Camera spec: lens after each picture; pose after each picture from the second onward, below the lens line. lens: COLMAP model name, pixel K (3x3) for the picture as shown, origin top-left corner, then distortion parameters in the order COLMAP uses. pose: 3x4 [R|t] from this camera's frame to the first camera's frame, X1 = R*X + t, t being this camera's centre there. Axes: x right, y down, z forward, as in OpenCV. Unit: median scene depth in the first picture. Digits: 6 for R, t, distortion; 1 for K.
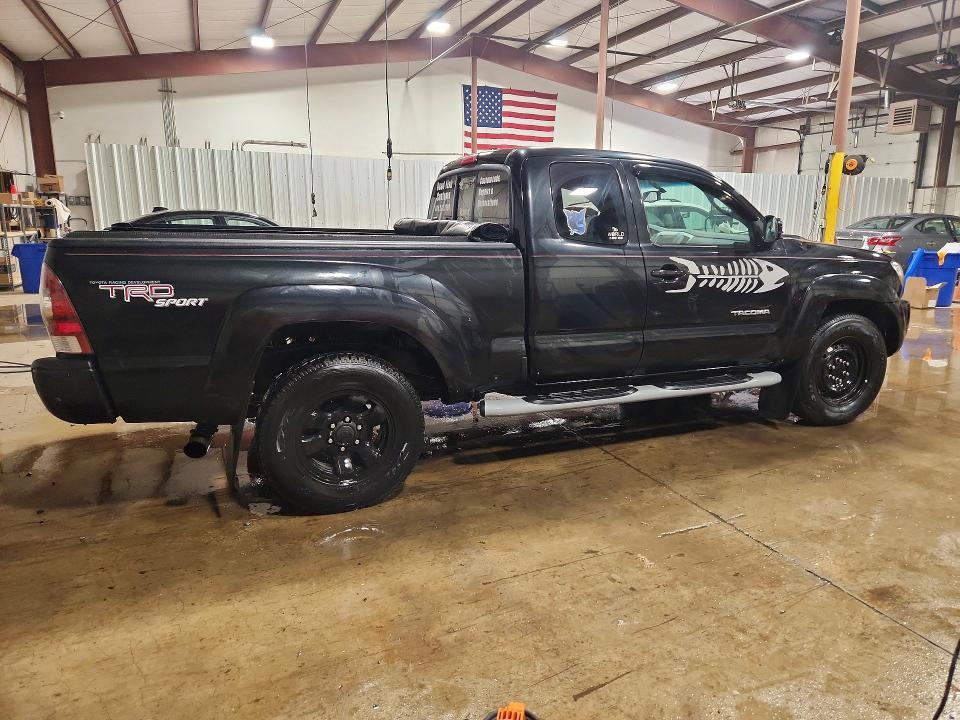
lens RADIAL K [[646.6, 0, 496.7], [0, 646.6, 356.9], [0, 0, 1]] dist [0.067562, -0.064606]
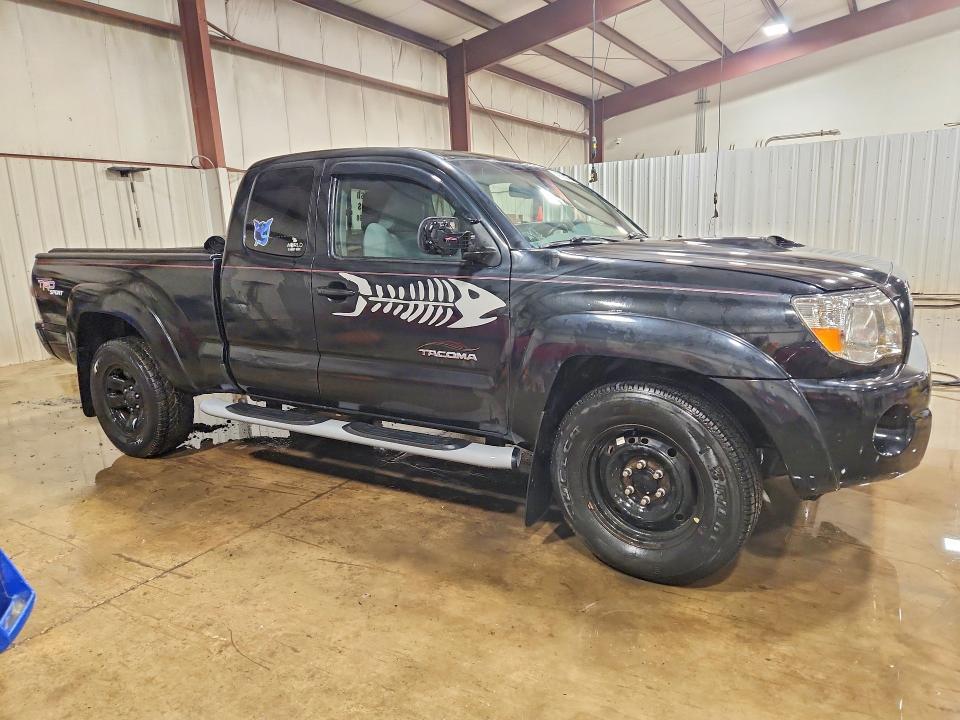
lens RADIAL K [[646.6, 0, 496.7], [0, 646.6, 356.9], [0, 0, 1]] dist [0.067562, -0.064606]
pose [[0.582622, 0.133738, -0.801665, 1.006786], [-0.131863, 0.988854, 0.069132, -0.123815], [0.801975, 0.065433, 0.593763, 0.638178]]
